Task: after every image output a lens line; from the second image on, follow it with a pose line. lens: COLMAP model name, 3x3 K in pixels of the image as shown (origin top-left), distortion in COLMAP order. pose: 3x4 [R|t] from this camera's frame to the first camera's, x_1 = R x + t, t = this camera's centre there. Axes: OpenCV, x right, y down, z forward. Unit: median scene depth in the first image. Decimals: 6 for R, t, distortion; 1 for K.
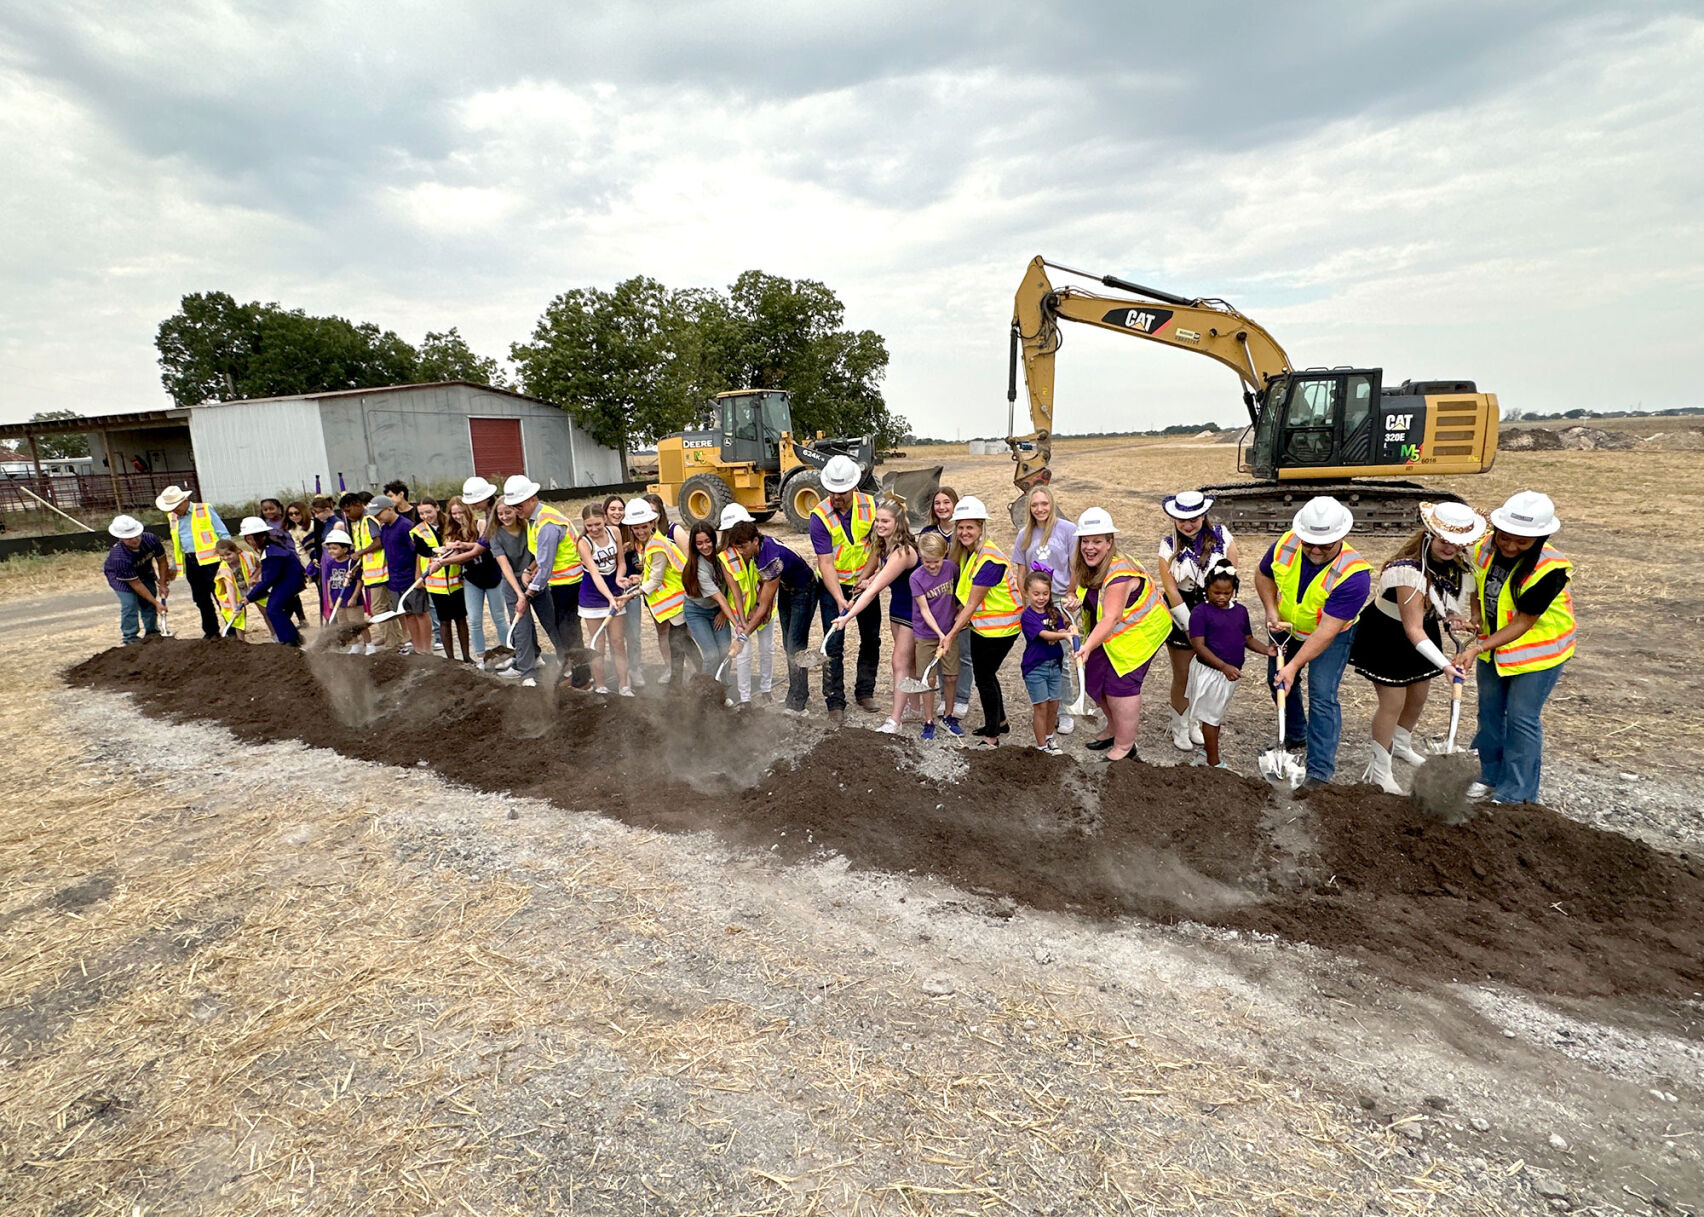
lens RADIAL K [[790.1, 0, 852.0], [0, 790.1, 608.5], [0, 0, 1]] dist [-0.001211, 0.000210]
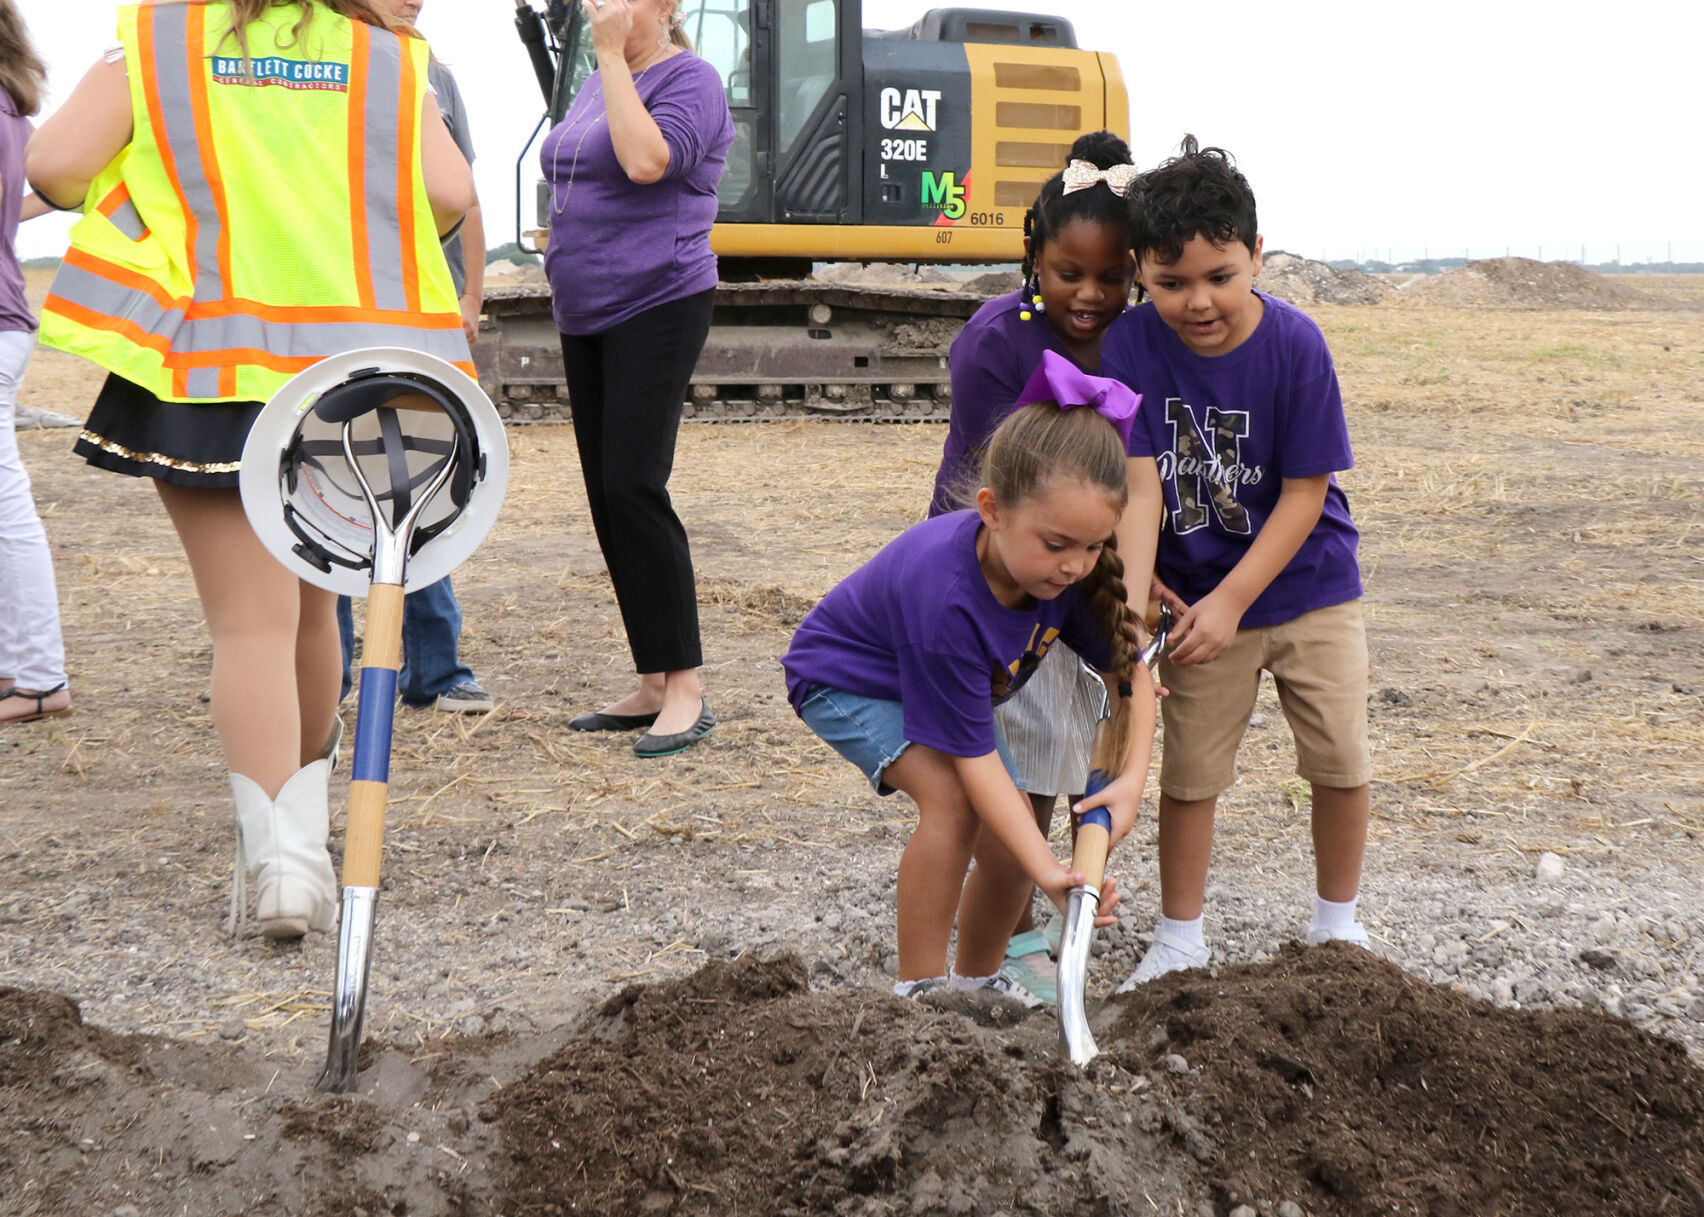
lens RADIAL K [[2385.3, 0, 852.0], [0, 2385.3, 608.5], [0, 0, 1]] dist [-0.000380, -0.013838]
pose [[0.849346, -0.040966, 0.526244, 0.147789], [0.078956, 0.995627, -0.049926, 0.070133], [-0.521898, 0.083955, 0.848866, 0.184007]]
